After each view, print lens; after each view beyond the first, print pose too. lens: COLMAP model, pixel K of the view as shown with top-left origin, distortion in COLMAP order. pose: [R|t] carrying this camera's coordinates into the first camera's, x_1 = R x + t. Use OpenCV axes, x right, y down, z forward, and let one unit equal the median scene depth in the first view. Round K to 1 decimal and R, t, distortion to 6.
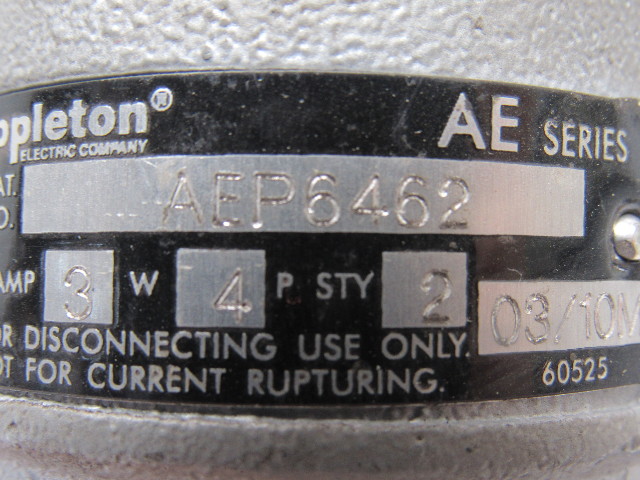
lens RADIAL K [[779.8, 0, 320.0], [0, 779.8, 240.0], [0, 0, 1]] dist [-0.118168, -0.043326]
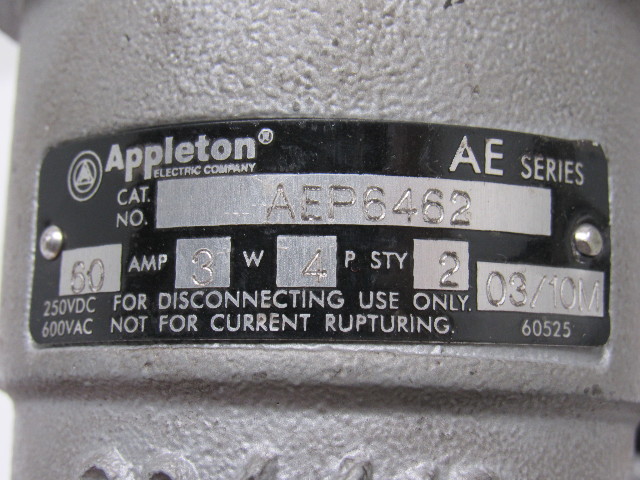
lens RADIAL K [[1019.6, 0, 320.0], [0, 1019.6, 240.0], [0, 0, 1]] dist [-0.011982, 0.022211]
pose [[0.998760, 0.010743, 0.048613, -0.190548], [-0.006332, 0.995922, -0.089995, 0.190508], [-0.049381, 0.089575, 0.994755, -0.930310]]
